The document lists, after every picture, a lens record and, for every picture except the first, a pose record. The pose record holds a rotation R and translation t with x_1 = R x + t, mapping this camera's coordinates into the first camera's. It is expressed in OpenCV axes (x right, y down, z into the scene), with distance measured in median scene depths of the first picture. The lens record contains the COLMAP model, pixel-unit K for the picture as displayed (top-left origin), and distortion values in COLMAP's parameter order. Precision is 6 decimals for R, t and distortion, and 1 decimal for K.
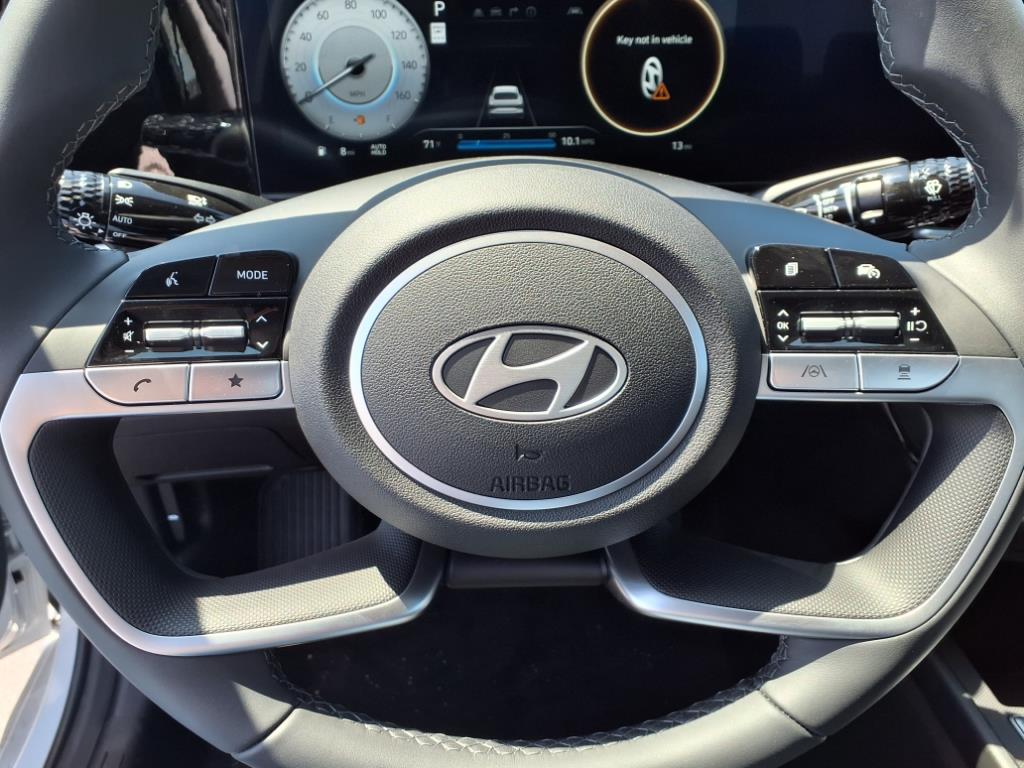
lens RADIAL K [[846.4, 0, 512.0], [0, 846.4, 384.0], [0, 0, 1]] dist [-0.014530, -0.009578]
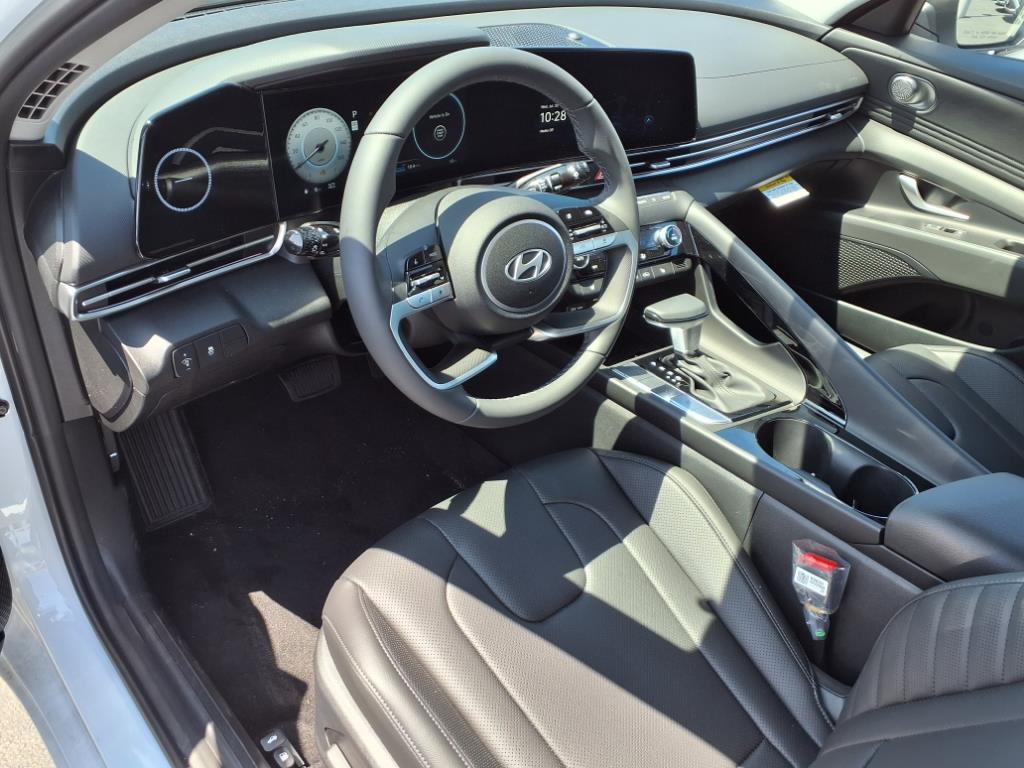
lens RADIAL K [[811.0, 0, 512.0], [0, 811.0, 384.0], [0, 0, 1]] dist [0.065202, -0.003477]
pose [[0.769702, -0.303381, 0.561710, -1.673552], [0.231375, 0.952615, 0.197459, -0.182152], [-0.594999, -0.022019, 0.803425, -1.283467]]
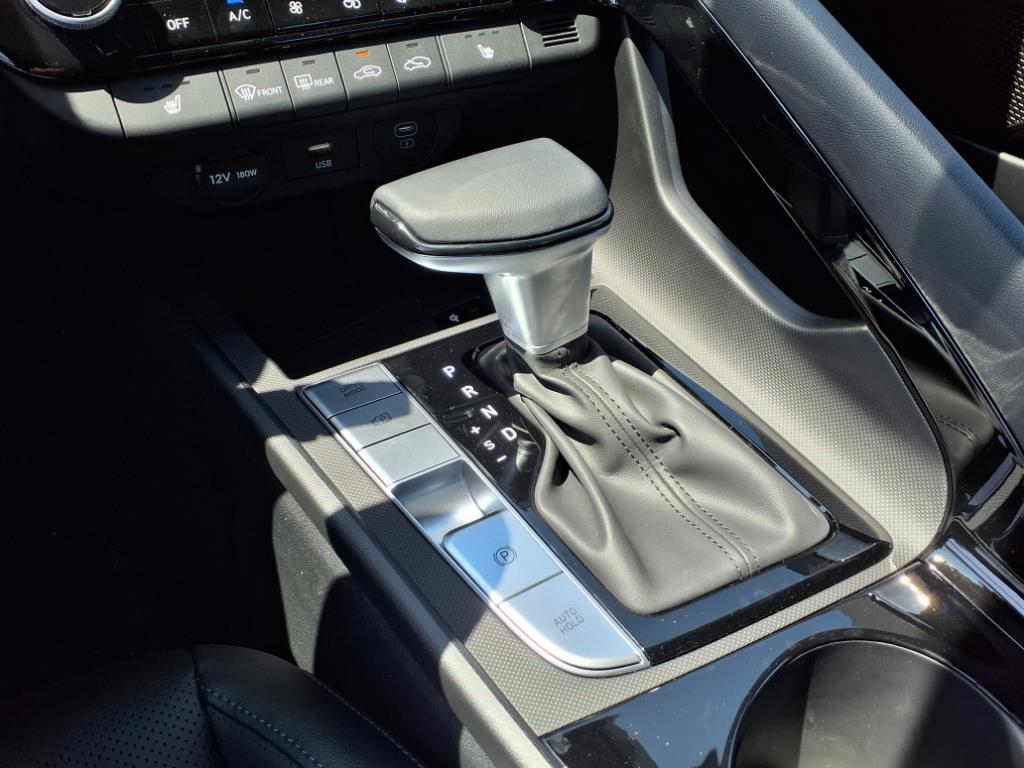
lens RADIAL K [[855.5, 0, 532.2], [0, 855.5, 389.1], [0, 0, 1]] dist [0.001654, 0.008477]
pose [[0.809651, -0.374615, 0.451805, 0.685024], [0.216550, 0.906164, 0.363281, 0.262451], [-0.545500, -0.196293, 0.814800, 0.415561]]
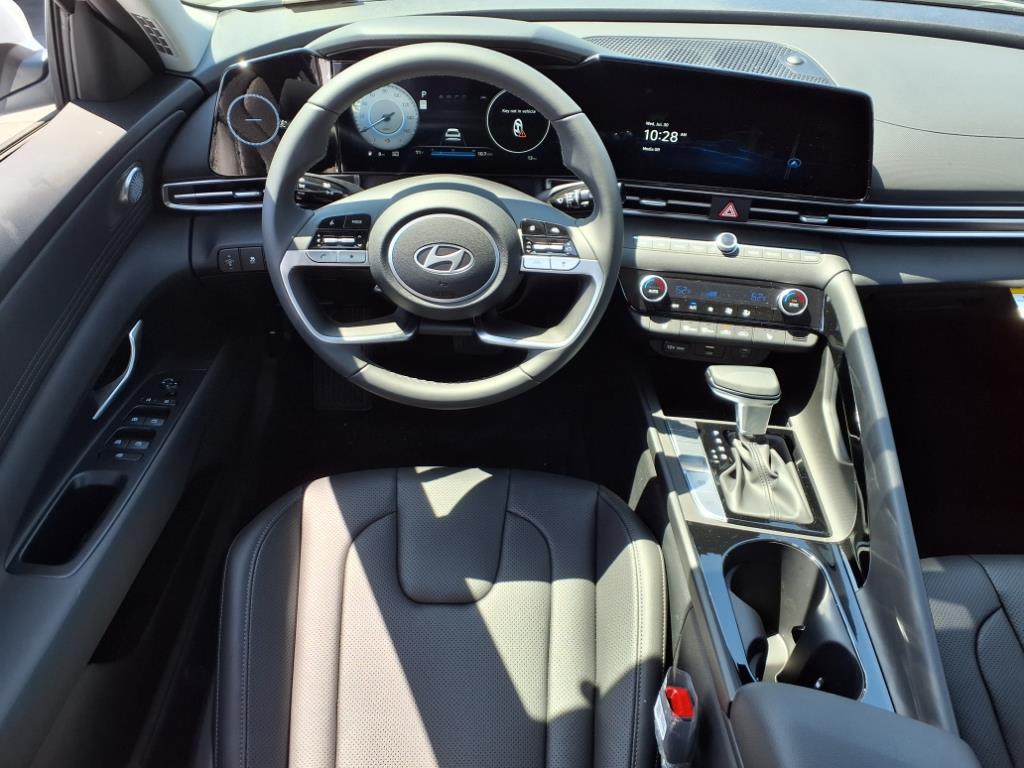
lens RADIAL K [[811.0, 0, 512.0], [0, 811.0, 384.0], [0, 0, 1]] dist [0.065202, -0.003477]
pose [[0.998987, 0.043144, 0.012810, 0.235582], [-0.044515, 0.989144, 0.140047, 0.013685], [-0.006628, -0.140475, 0.990062, -1.946320]]
